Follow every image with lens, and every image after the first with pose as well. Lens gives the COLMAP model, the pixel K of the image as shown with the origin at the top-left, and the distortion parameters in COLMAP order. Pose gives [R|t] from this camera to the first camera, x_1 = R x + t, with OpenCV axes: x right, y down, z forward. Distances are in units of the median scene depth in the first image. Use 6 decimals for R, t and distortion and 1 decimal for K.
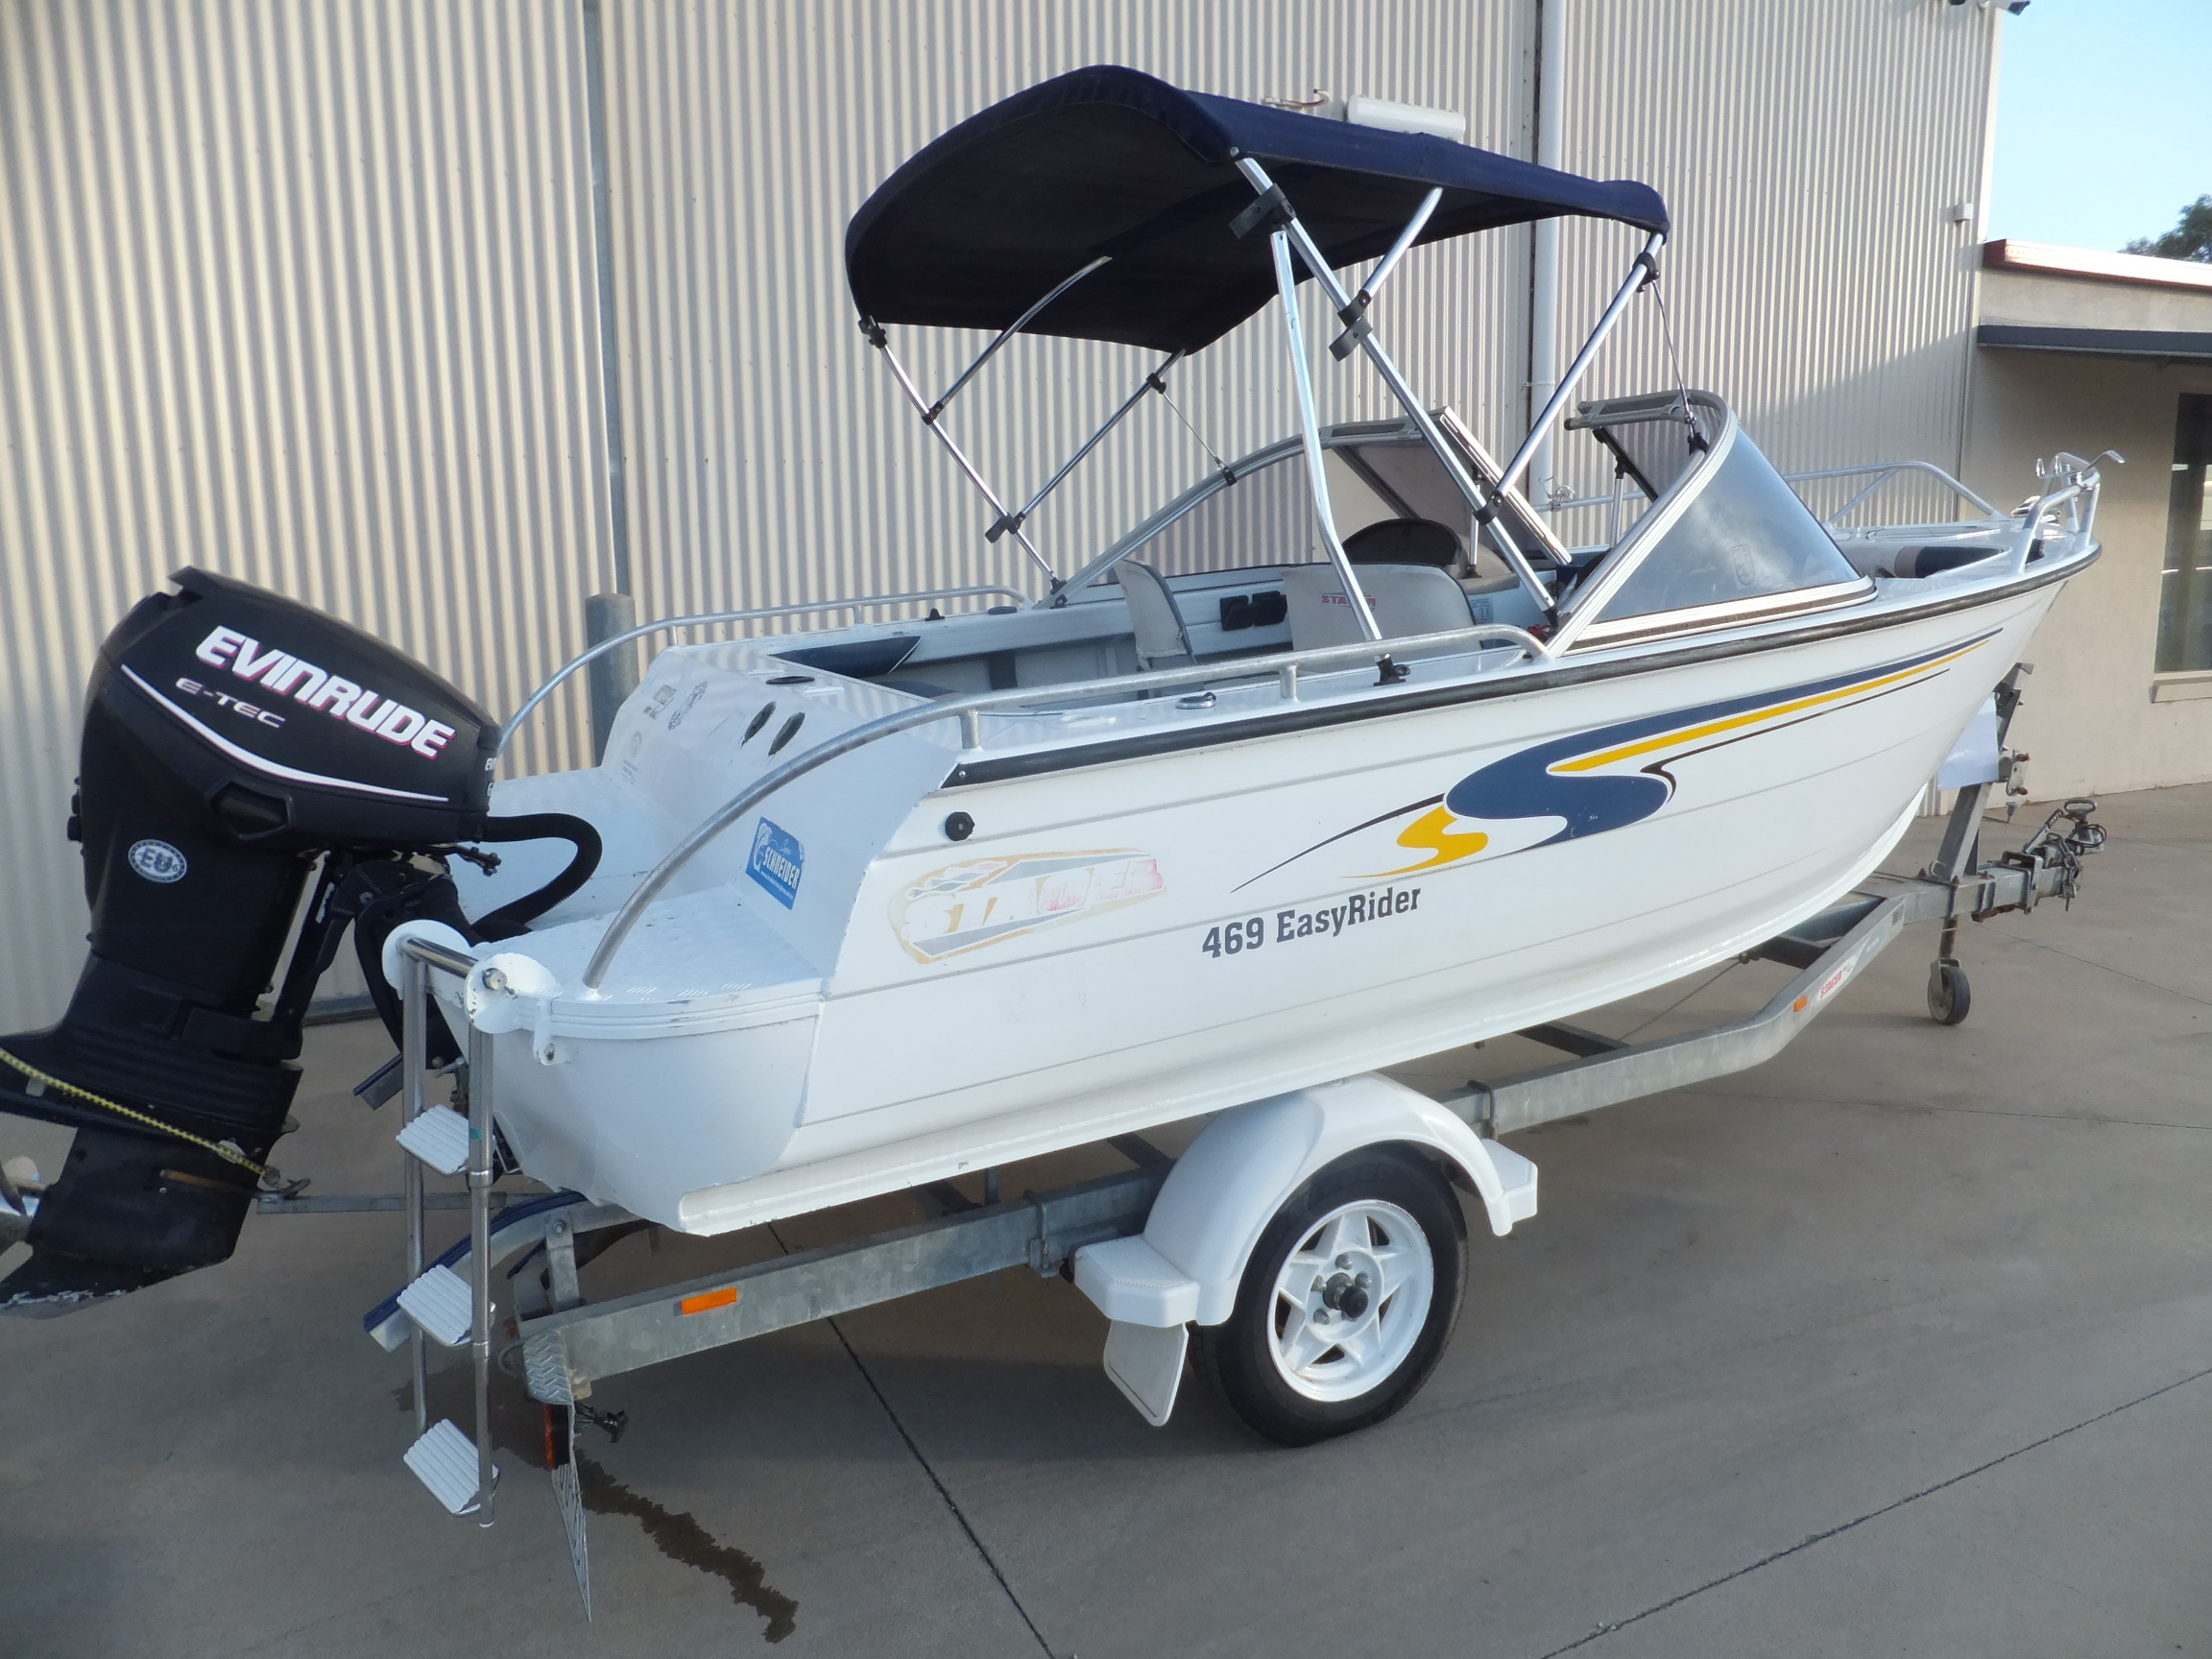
lens RADIAL K [[1579.0, 0, 1106.0], [0, 1579.0, 829.5], [0, 0, 1]] dist [-0.036831, 0.039374]
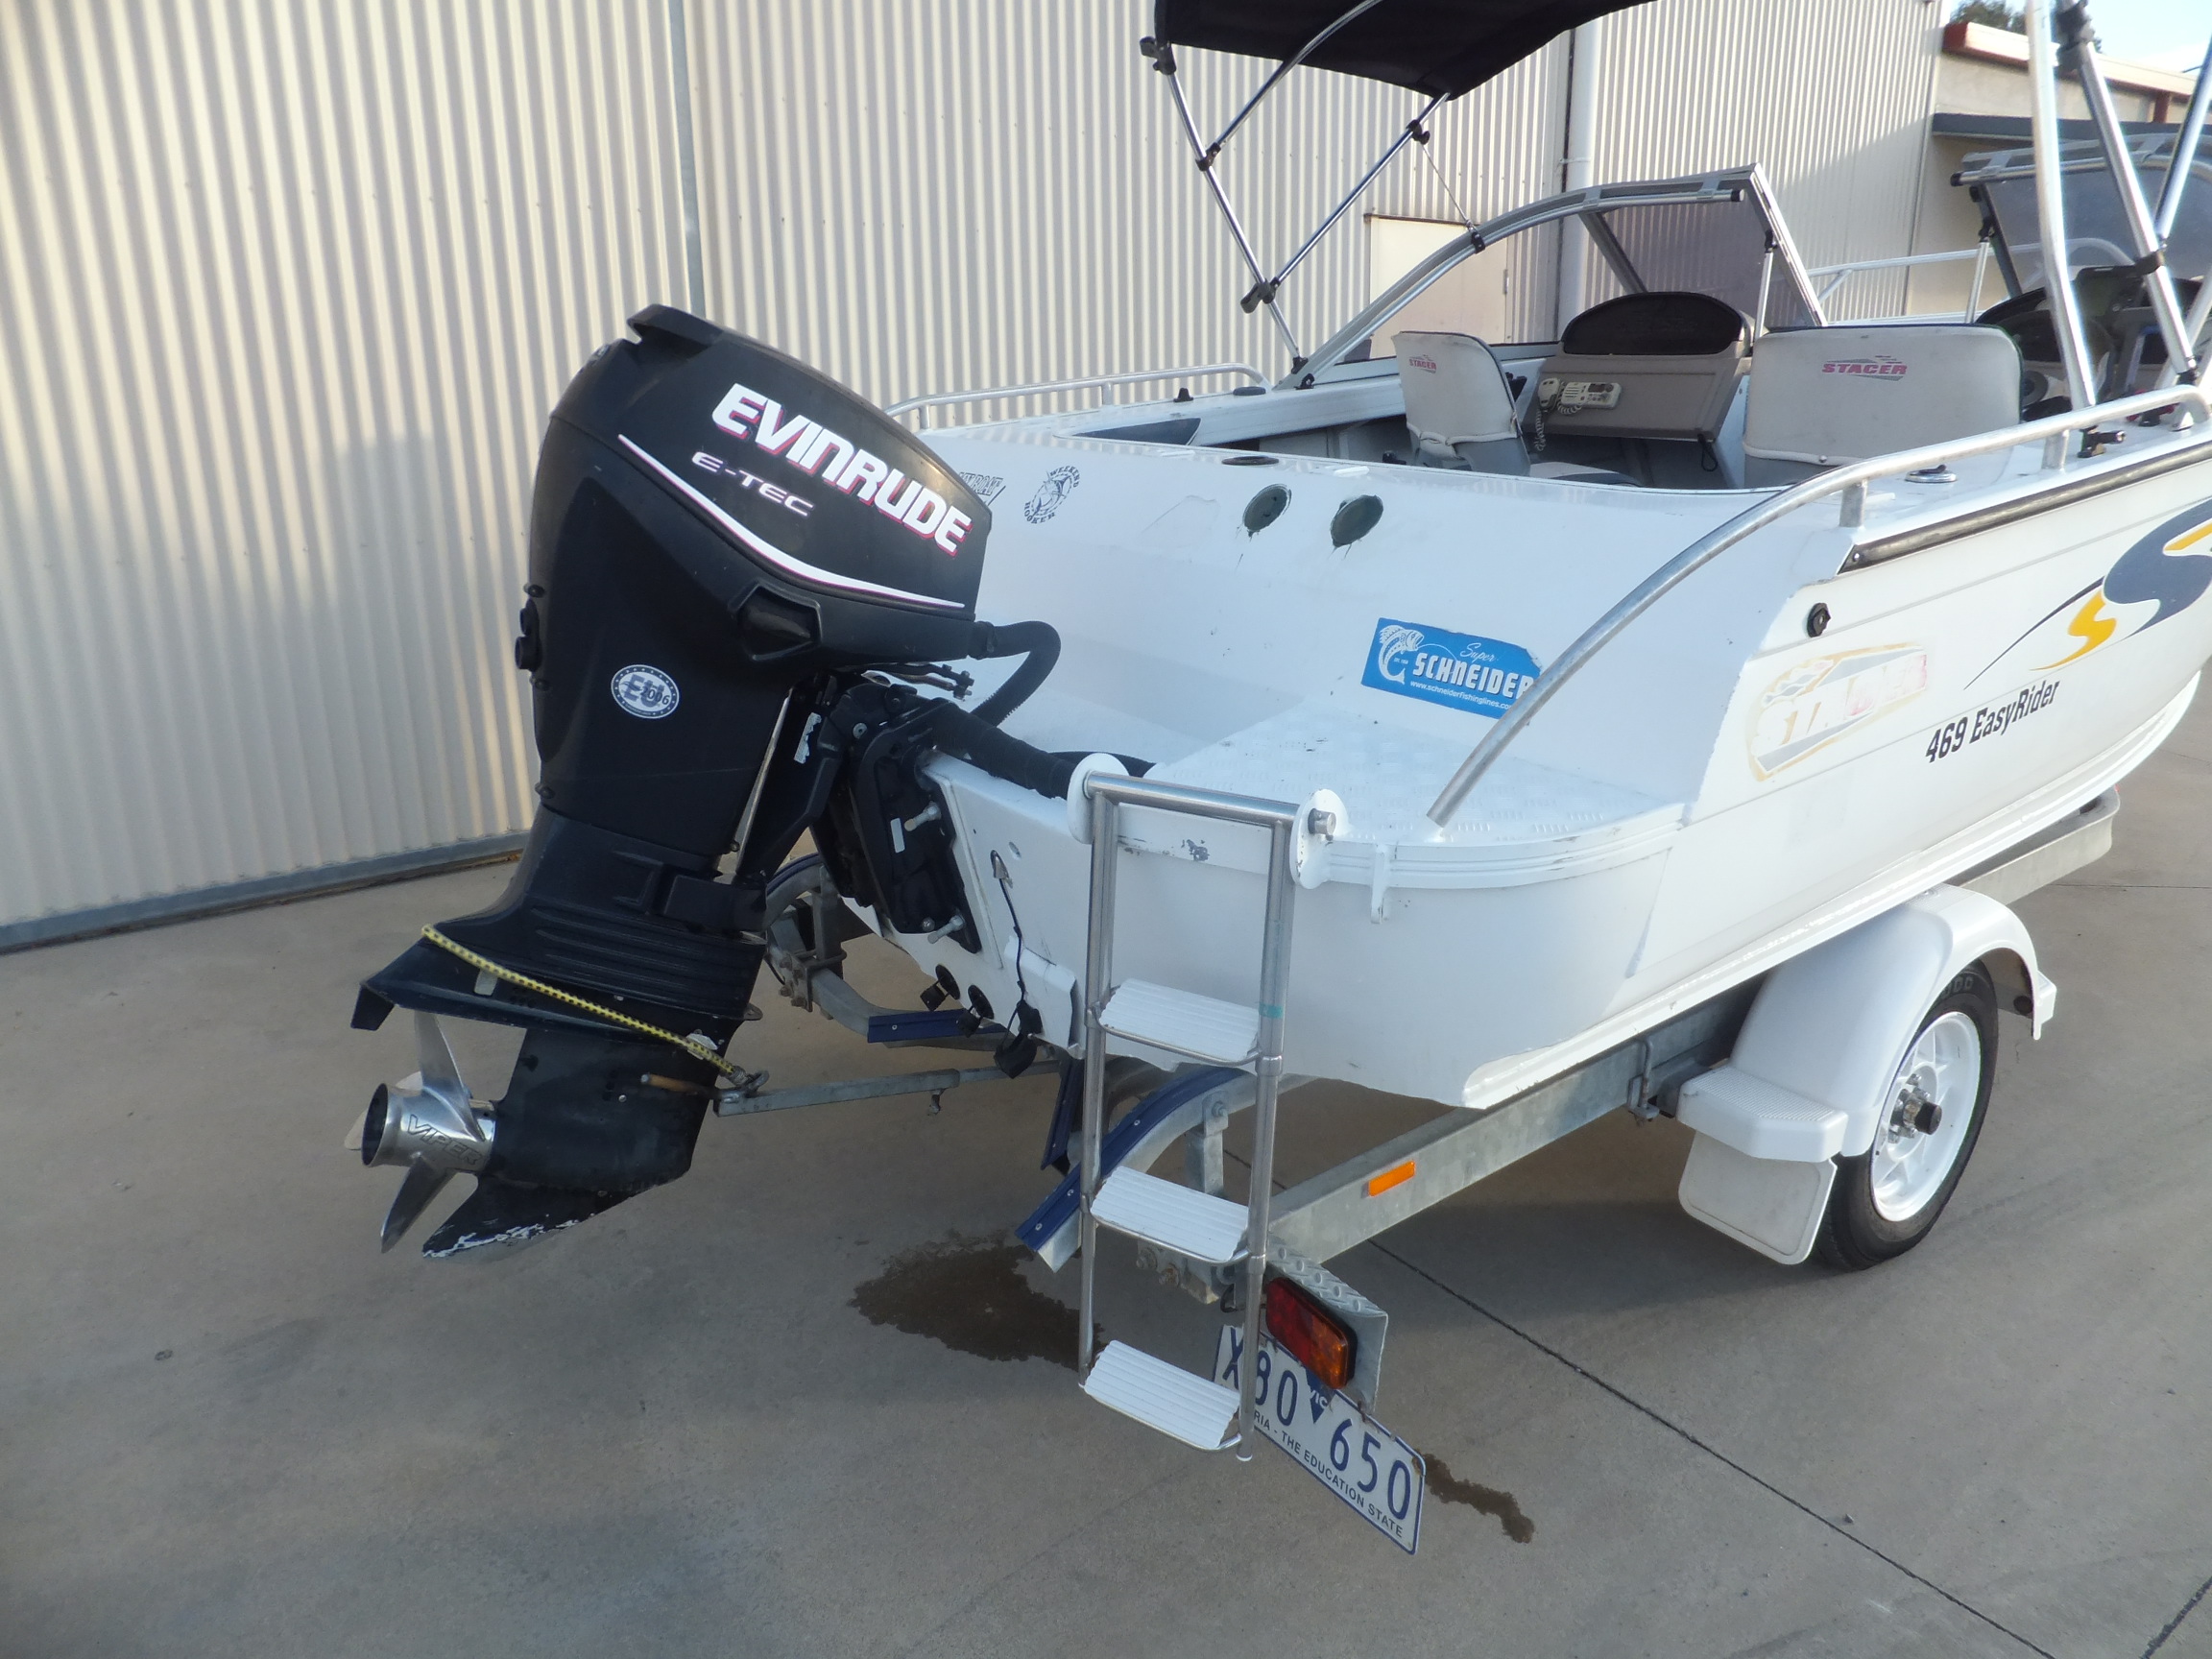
lens RADIAL K [[1564.8, 0, 1106.0], [0, 1564.8, 829.5], [0, 0, 1]] dist [-0.036937, 0.048263]
pose [[0.985244, -0.044401, 0.165297, -0.500304], [0.024409, 0.992344, 0.121068, -0.000338], [-0.169407, -0.115247, 0.978785, 0.186296]]
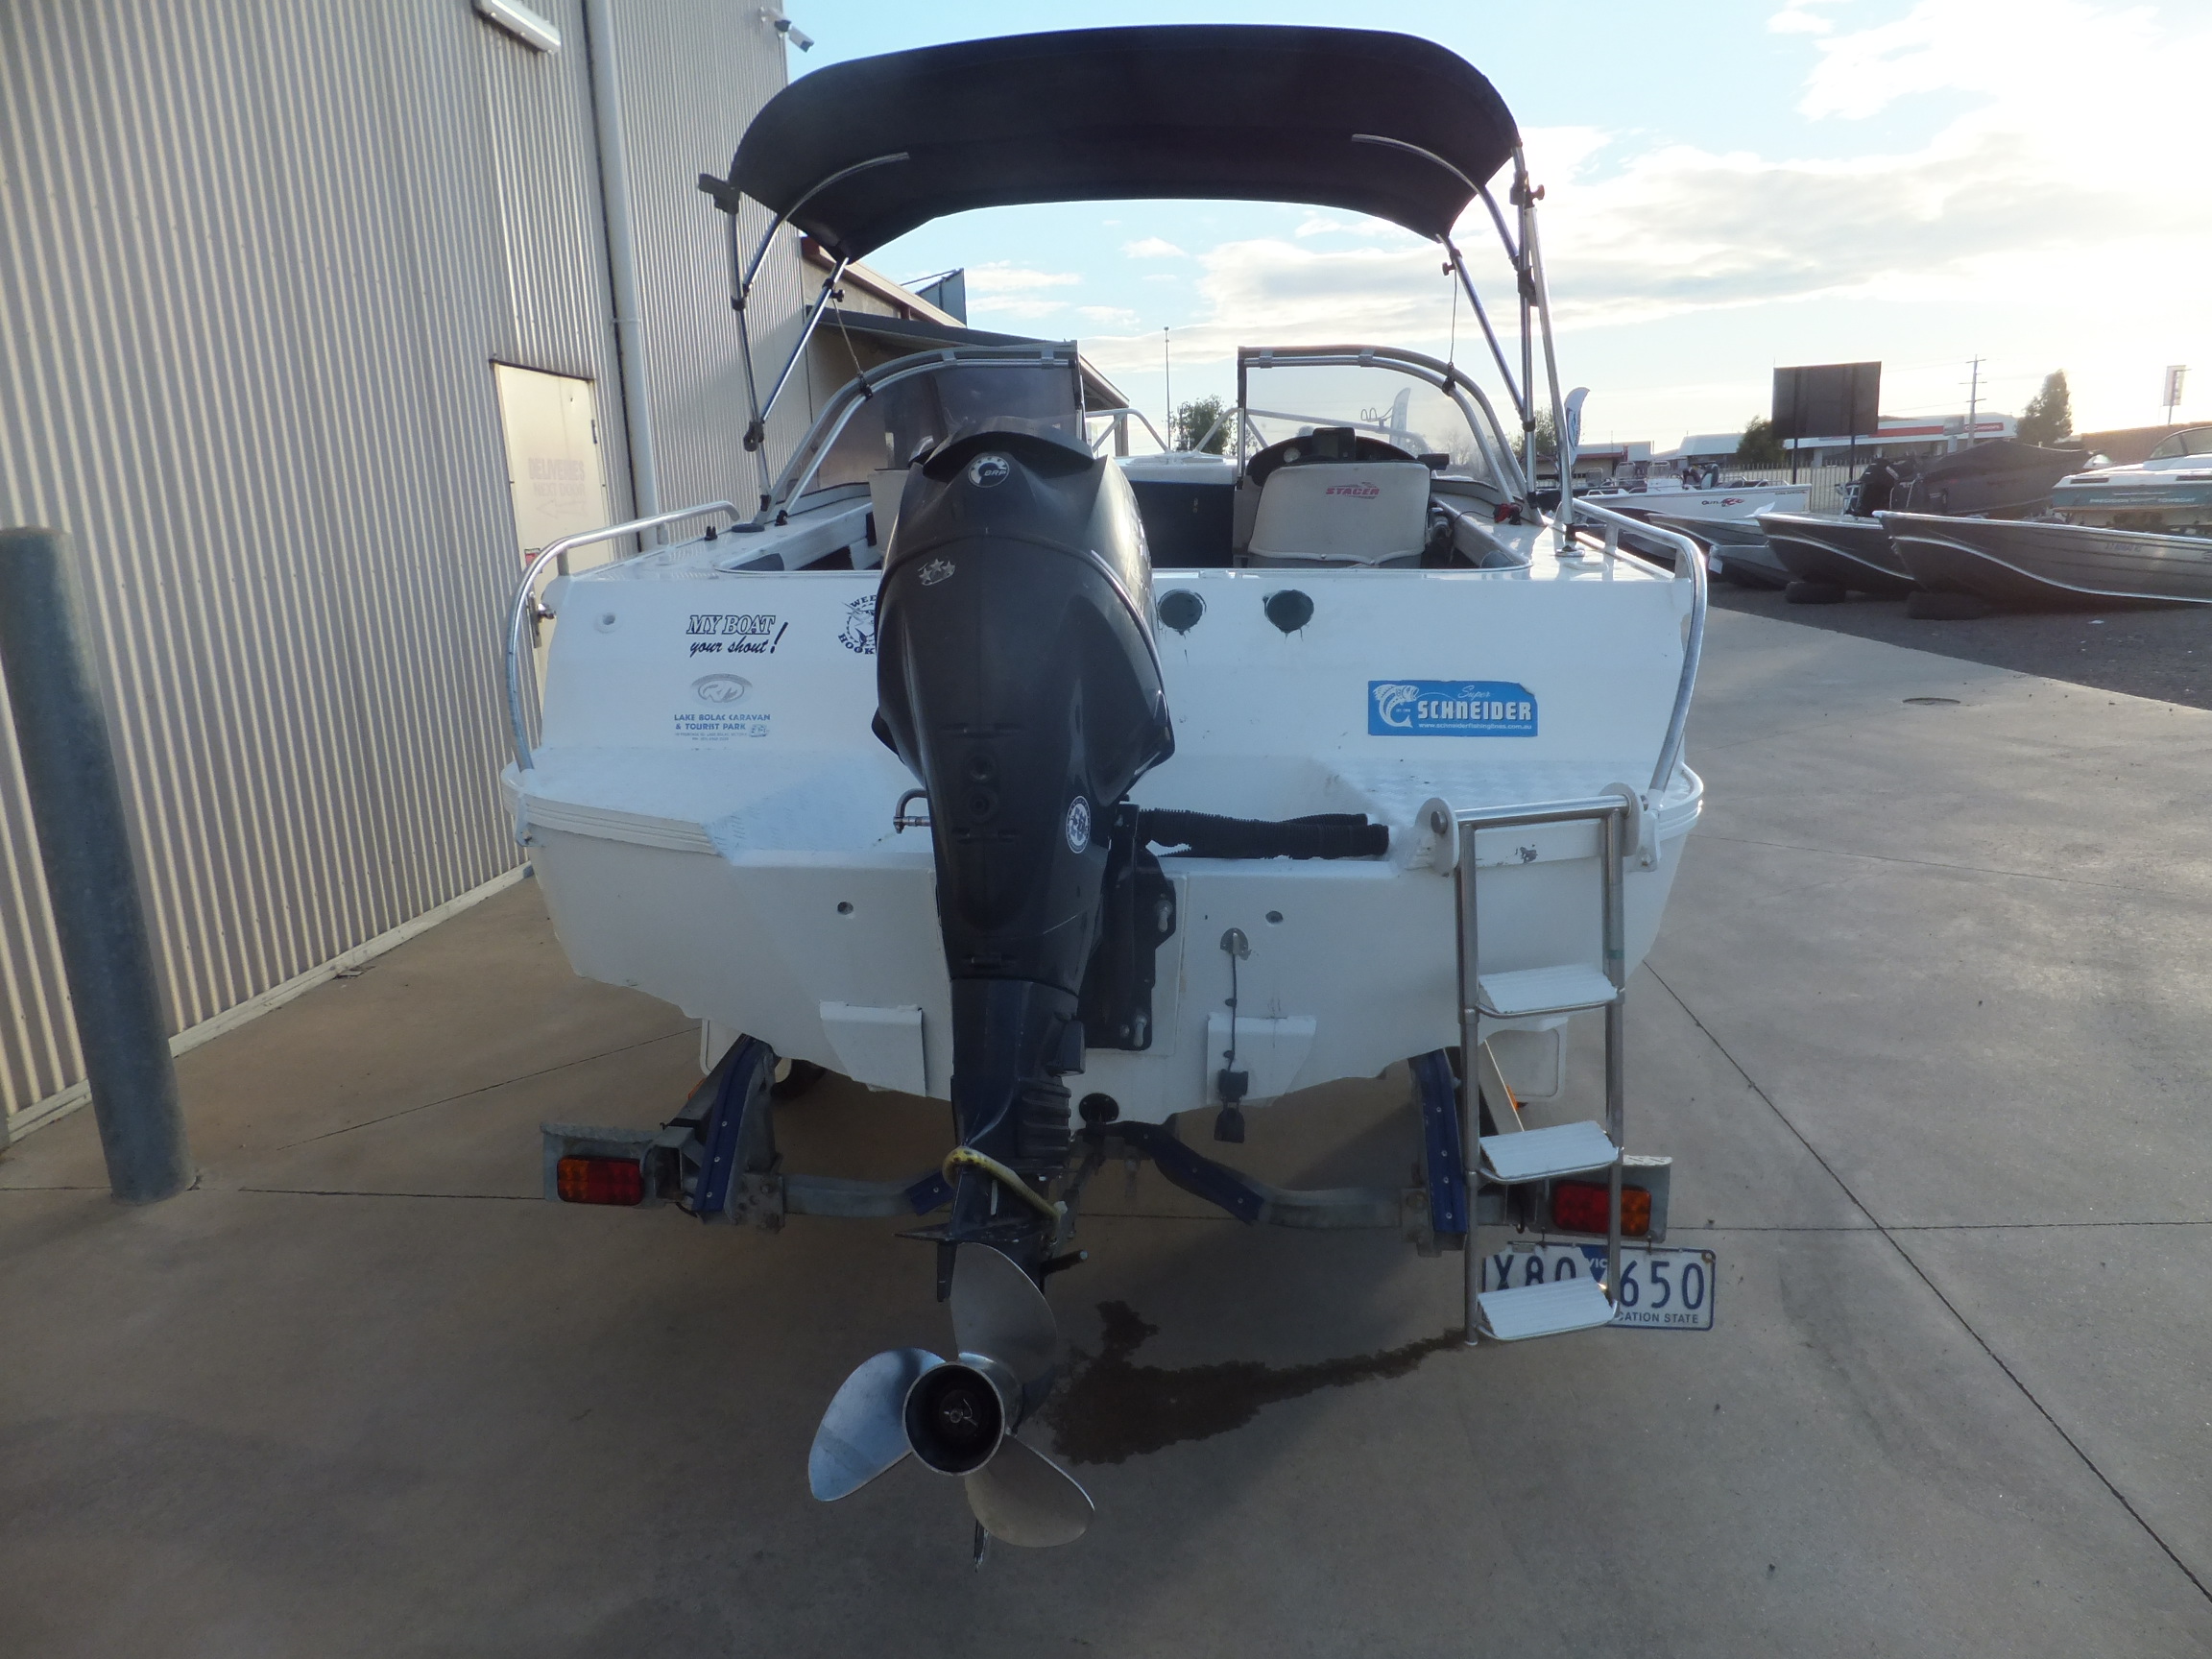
lens RADIAL K [[1564.8, 0, 1106.0], [0, 1564.8, 829.5], [0, 0, 1]] dist [-0.036937, 0.048263]
pose [[0.491327, -0.178992, 0.852385, -1.203629], [0.164310, 0.980131, 0.111107, -0.055209], [-0.855336, 0.085466, 0.510975, 0.611760]]
